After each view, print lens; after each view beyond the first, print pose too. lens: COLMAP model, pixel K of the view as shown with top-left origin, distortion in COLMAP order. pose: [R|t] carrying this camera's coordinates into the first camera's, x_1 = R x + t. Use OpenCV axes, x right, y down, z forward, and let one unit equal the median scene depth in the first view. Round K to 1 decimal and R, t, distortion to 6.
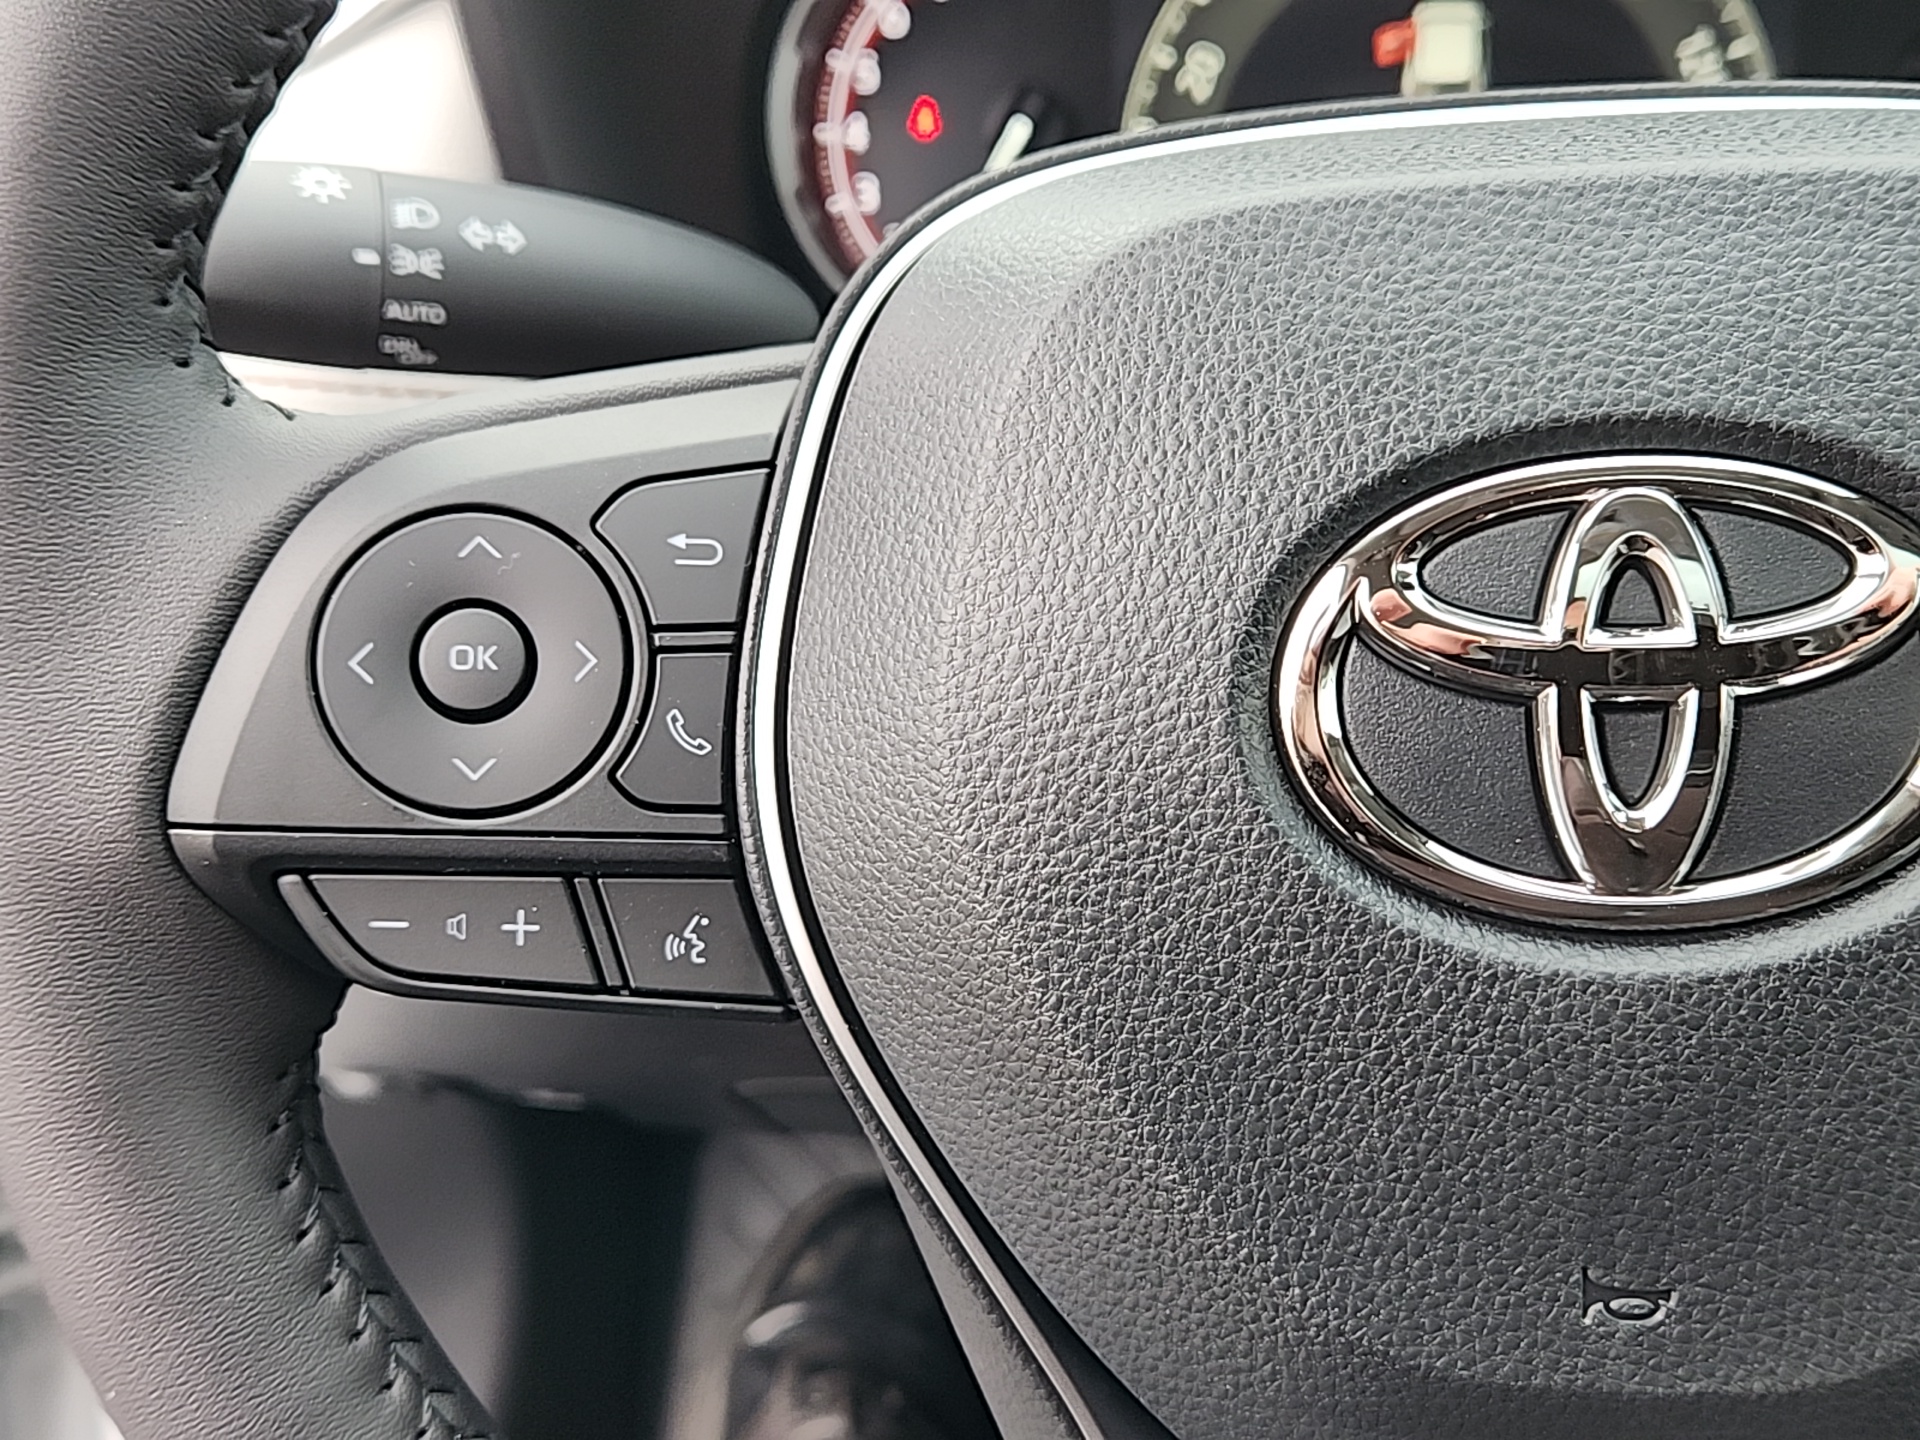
lens RADIAL K [[1421.6, 0, 968.6], [0, 1421.6, 723.0], [0, 0, 1]] dist [0.066288, -0.052673]
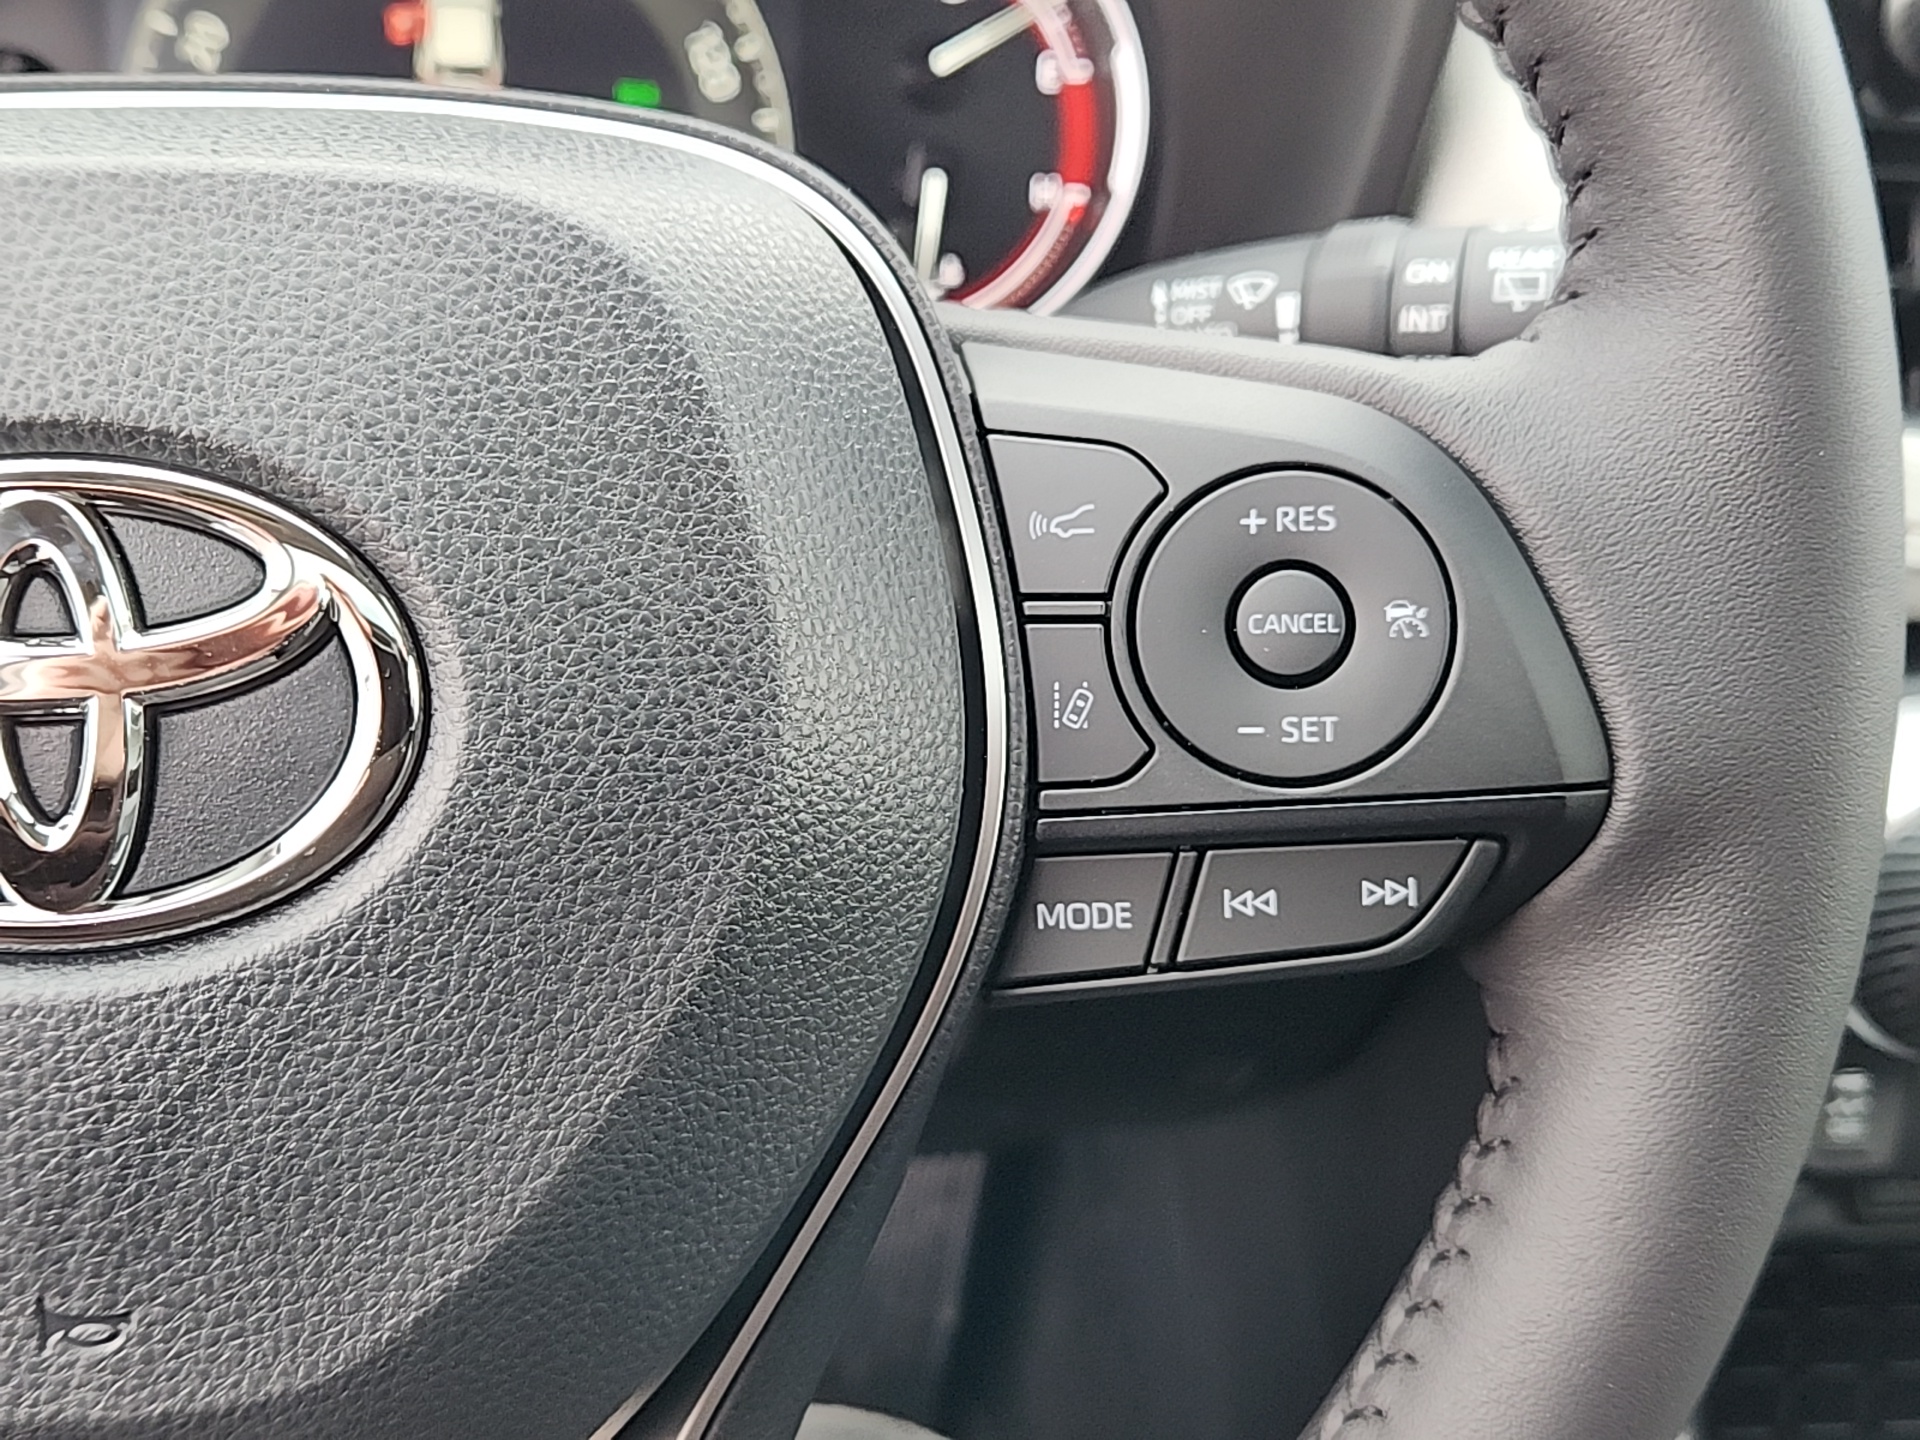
lens RADIAL K [[1421.6, 0, 969.1], [0, 1421.6, 707.0], [0, 0, 1]] dist [0.066288, -0.052673]
pose [[0.990454, -0.026933, 0.135185, 0.941519], [0.025717, 0.999612, 0.010734, -0.013979], [-0.135422, -0.007155, 0.990762, -0.047625]]
